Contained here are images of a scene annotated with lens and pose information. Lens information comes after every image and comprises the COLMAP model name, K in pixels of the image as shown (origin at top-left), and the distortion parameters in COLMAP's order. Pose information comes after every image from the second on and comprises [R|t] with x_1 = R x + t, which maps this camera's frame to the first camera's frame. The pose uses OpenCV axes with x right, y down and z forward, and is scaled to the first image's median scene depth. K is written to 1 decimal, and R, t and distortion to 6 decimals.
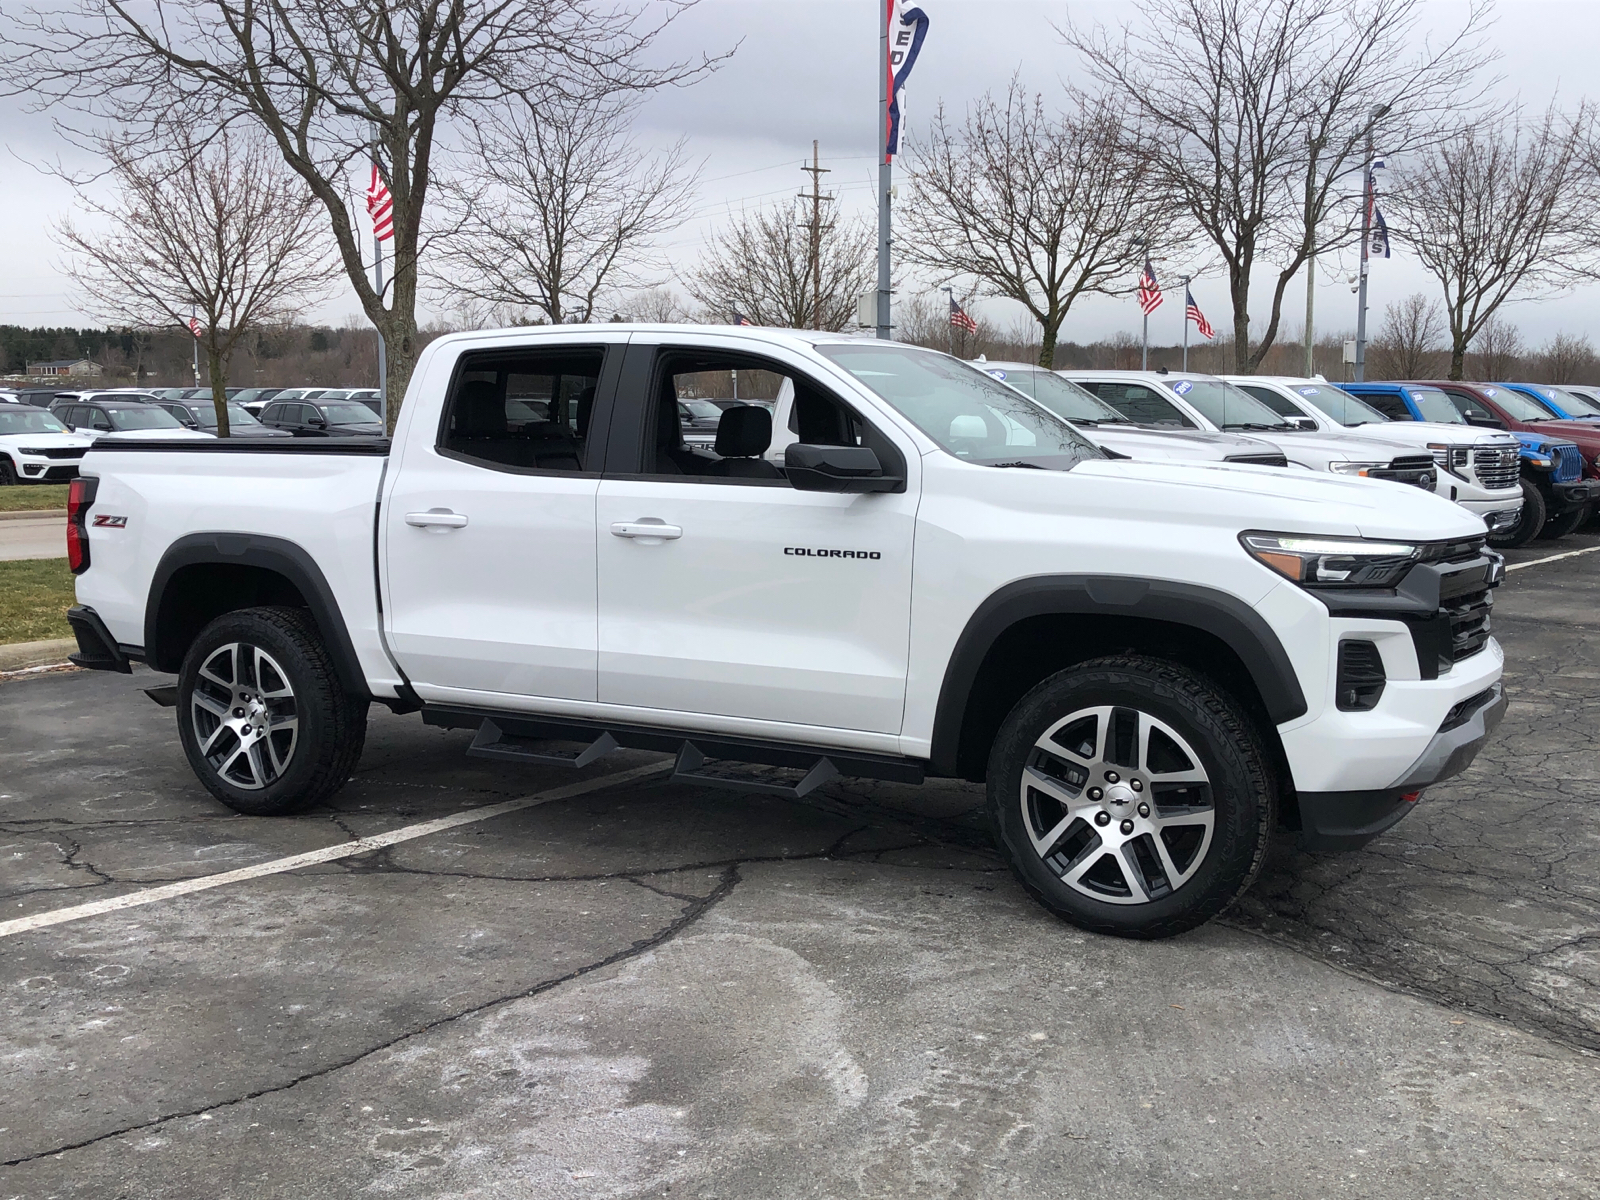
lens RADIAL K [[1641.9, 0, 797.1], [0, 1641.9, 564.5], [0, 0, 1]] dist [0.110457, -0.301692]
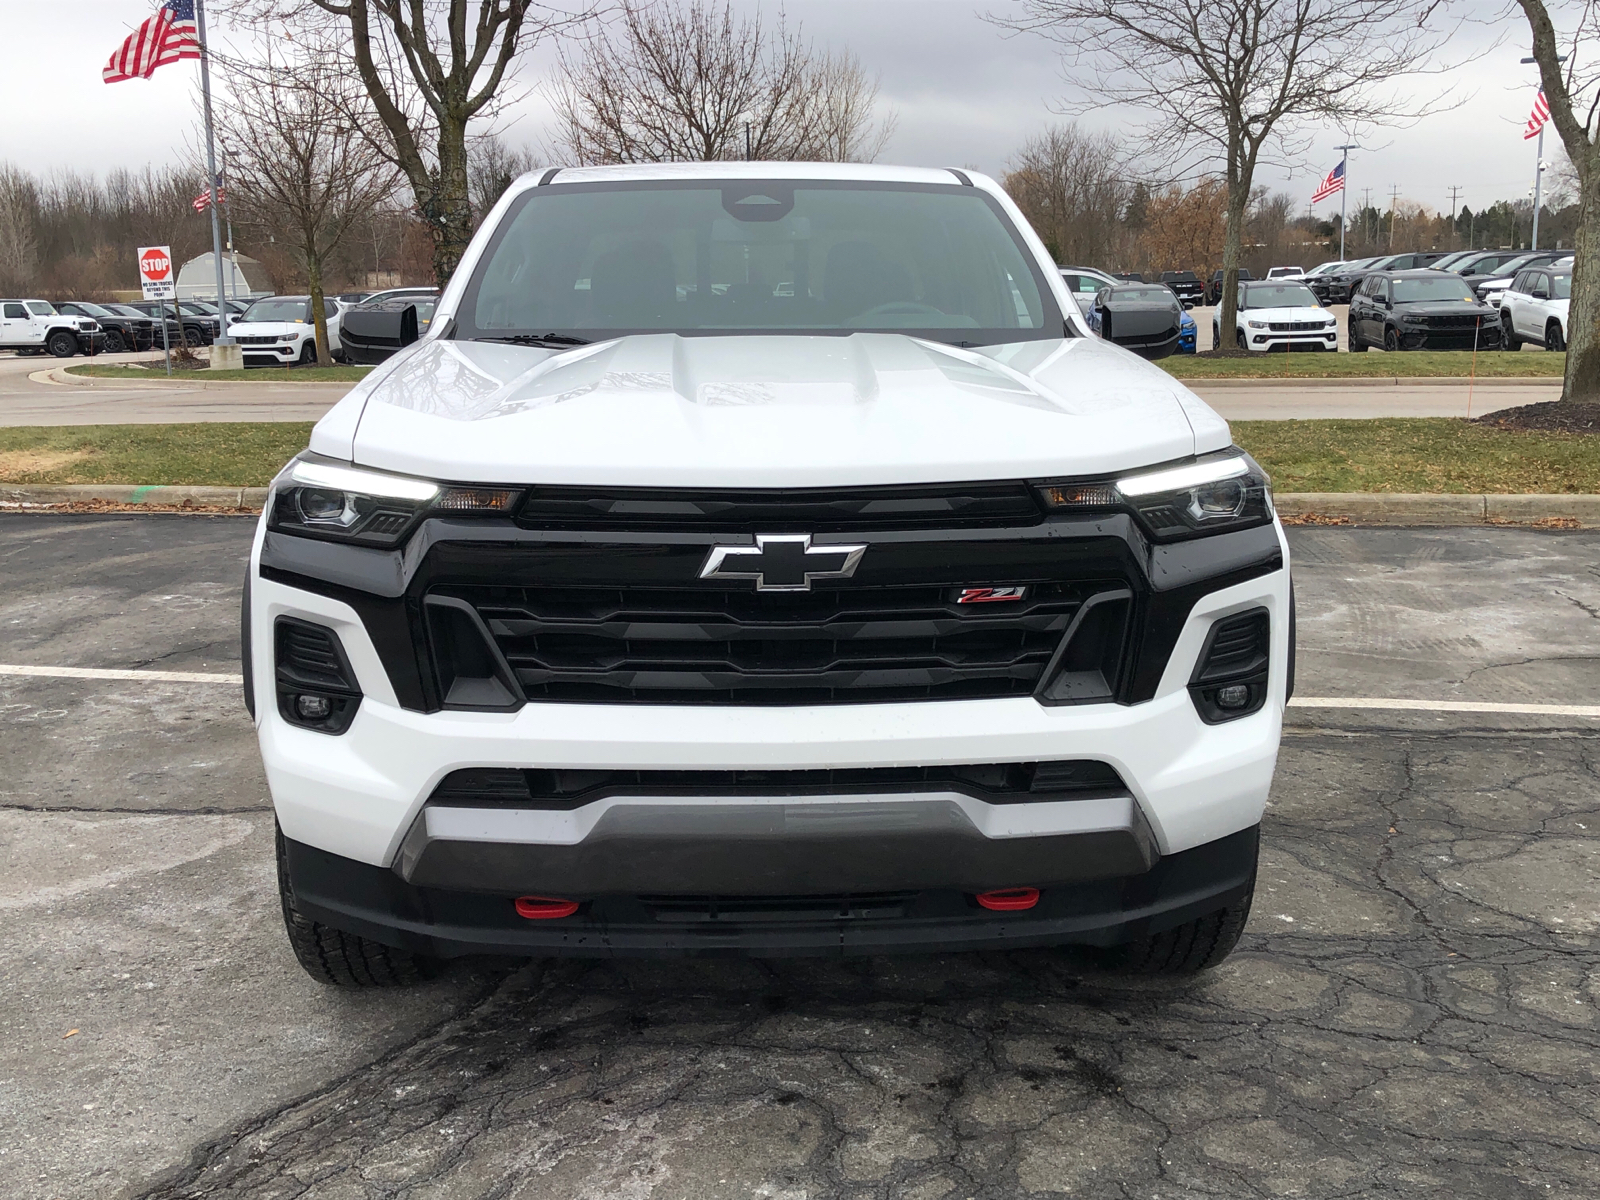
lens RADIAL K [[1641.9, 0, 797.1], [0, 1641.9, 564.5], [0, 0, 1]] dist [0.110457, -0.301692]
pose [[0.519983, 0.137790, -0.842990, 0.853460], [-0.069566, 0.990456, 0.118983, -0.057107], [0.851339, -0.003226, 0.524606, 0.725516]]
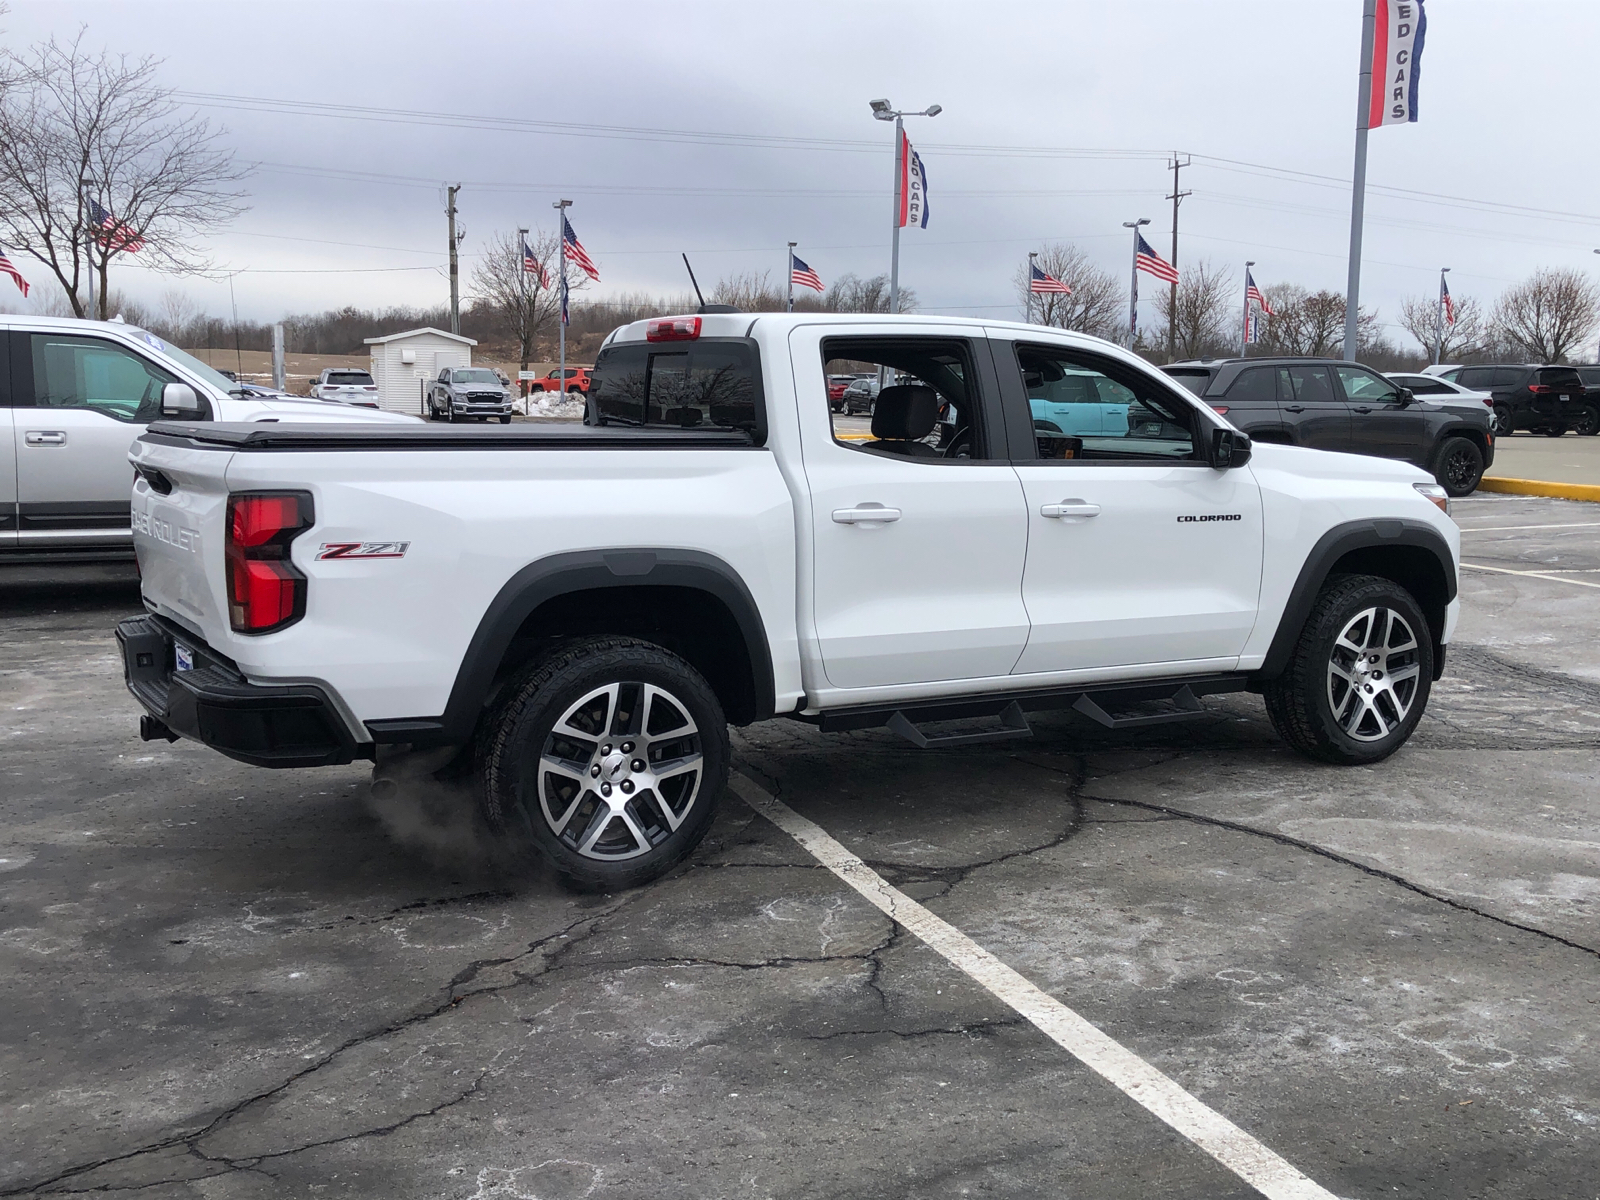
lens RADIAL K [[1641.9, 0, 797.1], [0, 1641.9, 564.5], [0, 0, 1]] dist [0.110457, -0.301692]
pose [[0.502149, -0.083323, 0.860758, -1.224162], [0.062172, 0.996250, 0.060169, -0.067003], [-0.862543, 0.023301, 0.505446, 0.639752]]
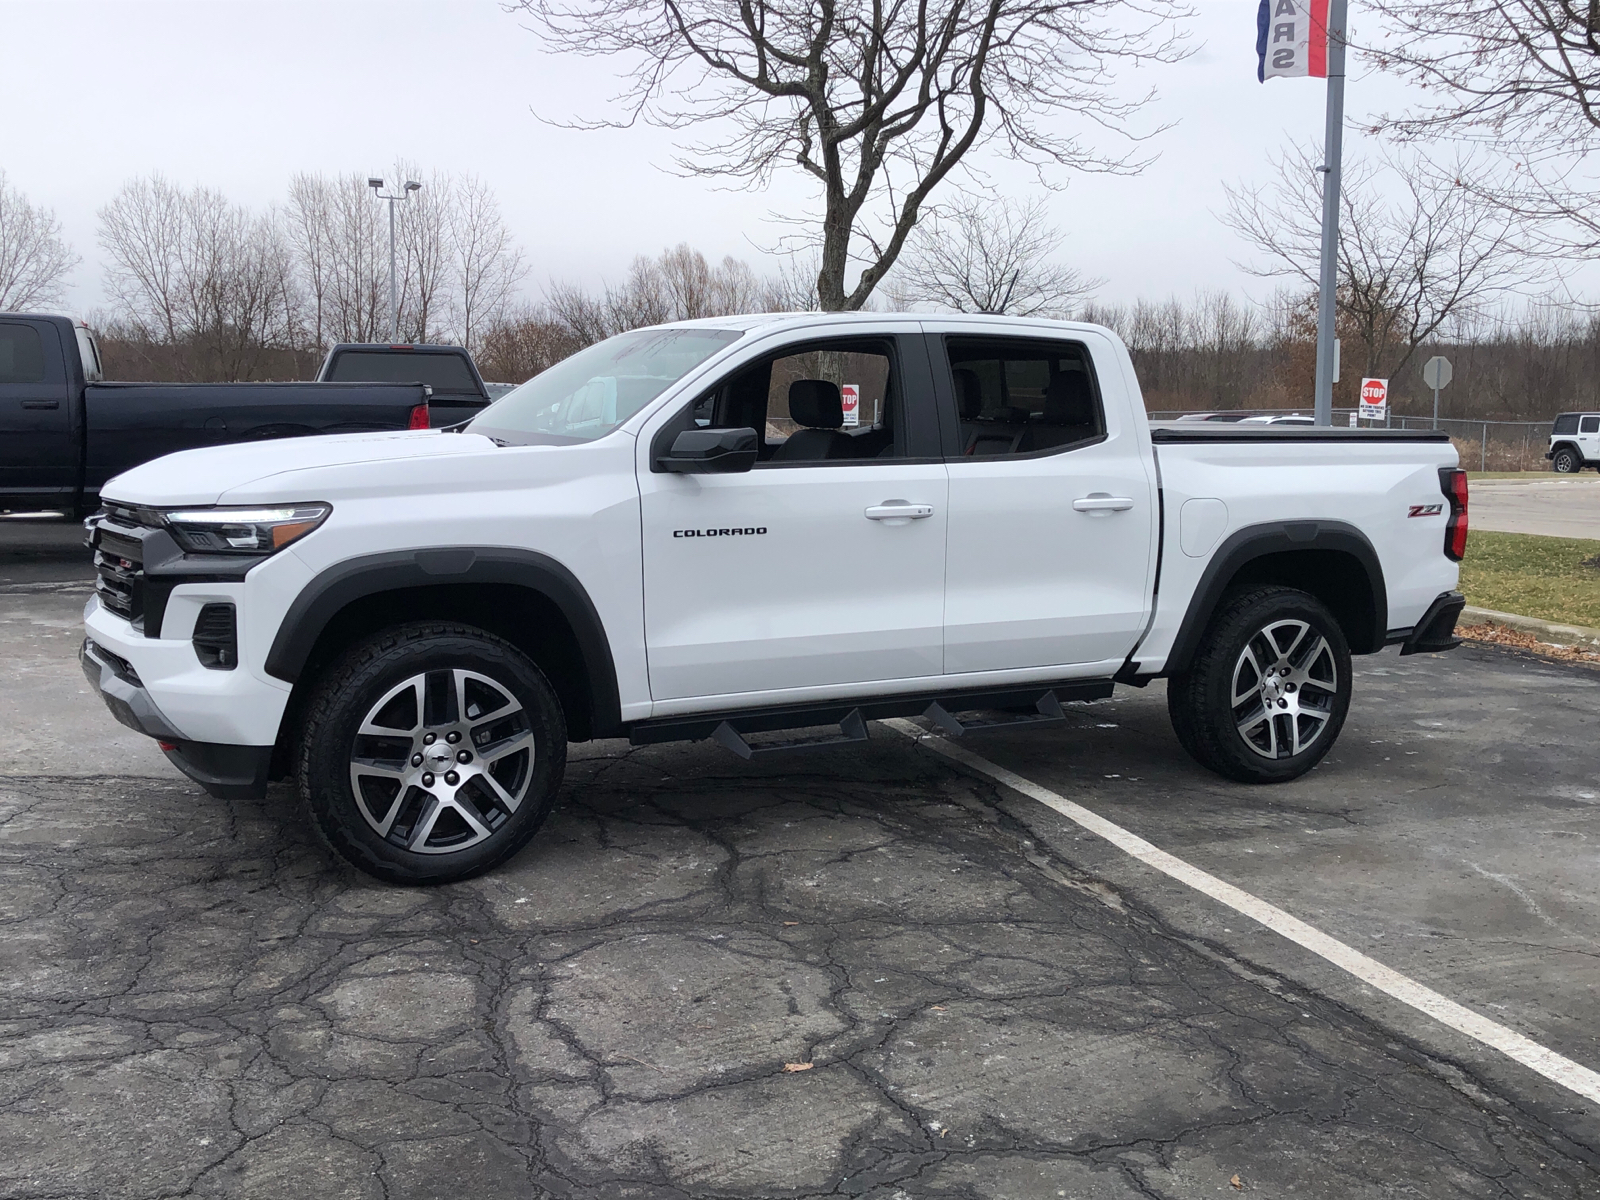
lens RADIAL K [[1641.9, 0, 797.1], [0, 1641.9, 564.5], [0, 0, 1]] dist [0.110457, -0.301692]
pose [[-0.538458, 0.079617, -0.838883, 1.060426], [-0.092130, 0.983996, 0.152525, -0.177599], [0.837601, 0.159415, -0.522505, 1.917831]]
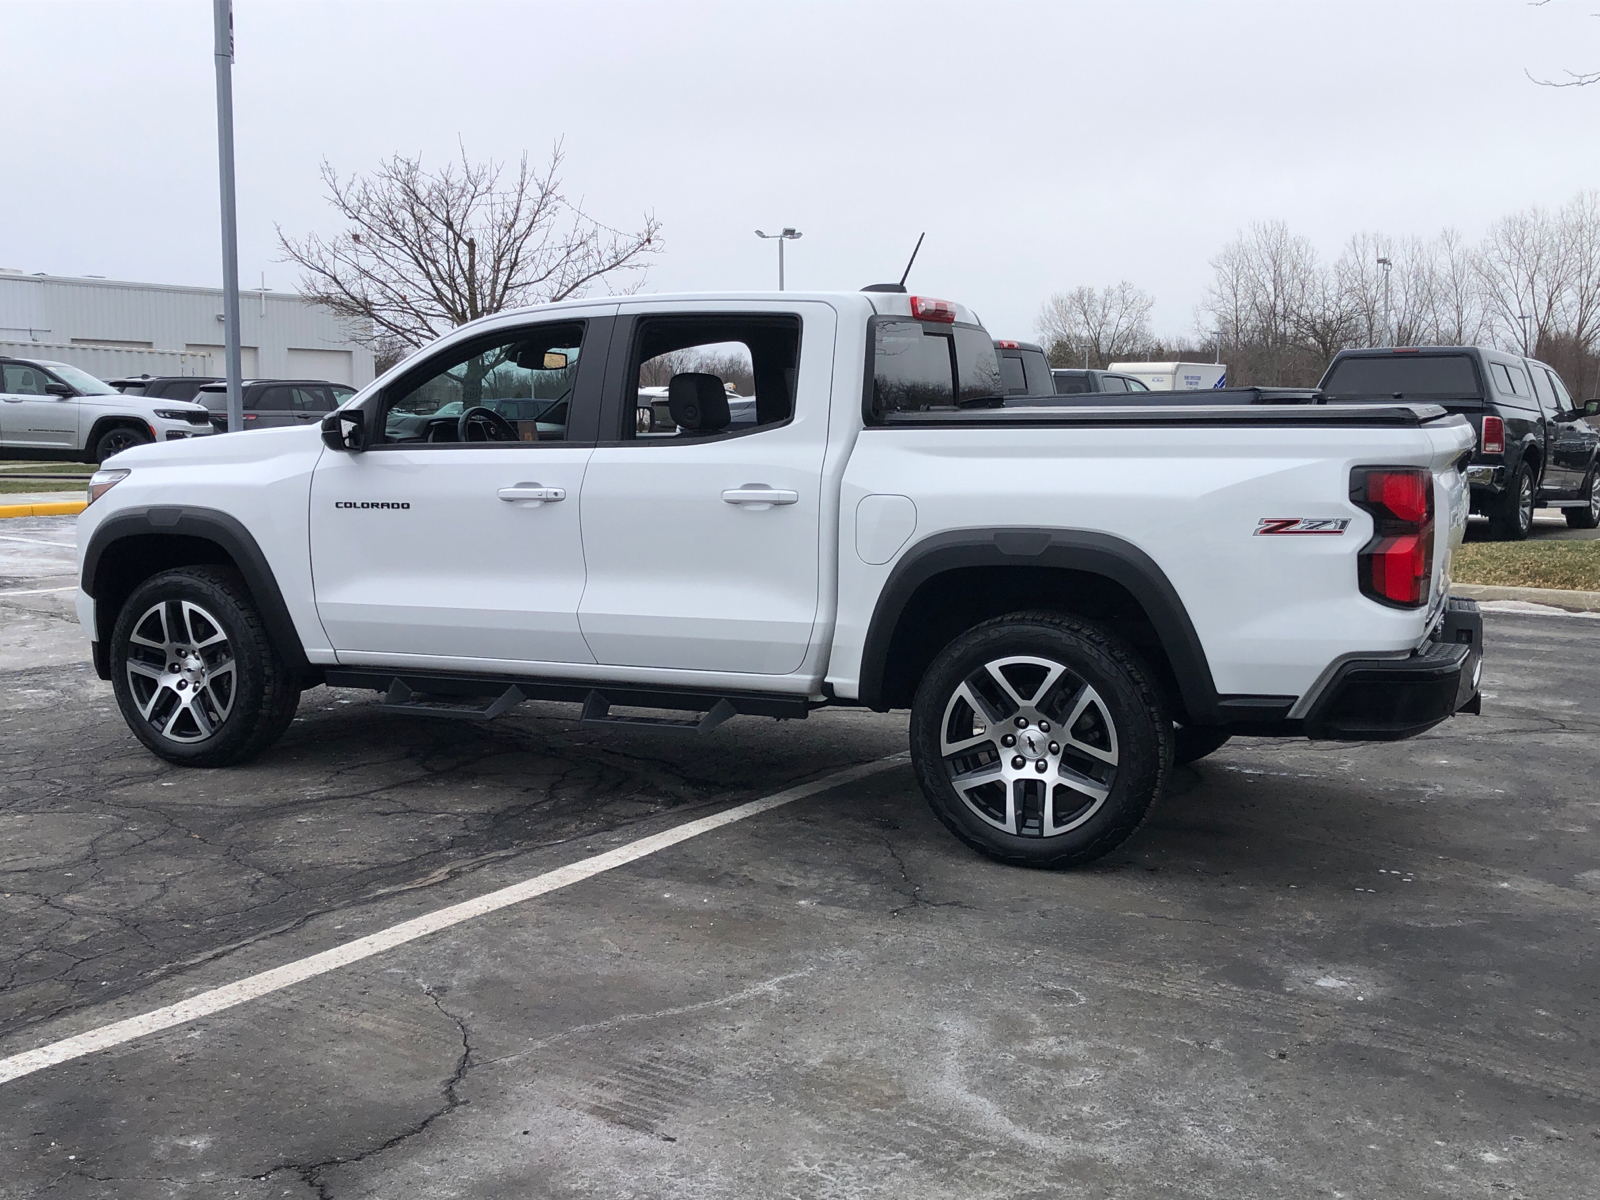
lens RADIAL K [[1641.9, 0, 797.1], [0, 1641.9, 564.5], [0, 0, 1]] dist [0.110457, -0.301692]
pose [[-0.997030, 0.014169, -0.075699, -0.021117], [-0.000102, 0.982688, 0.185270, -0.211668], [0.077013, 0.184728, -0.979768, 2.524271]]
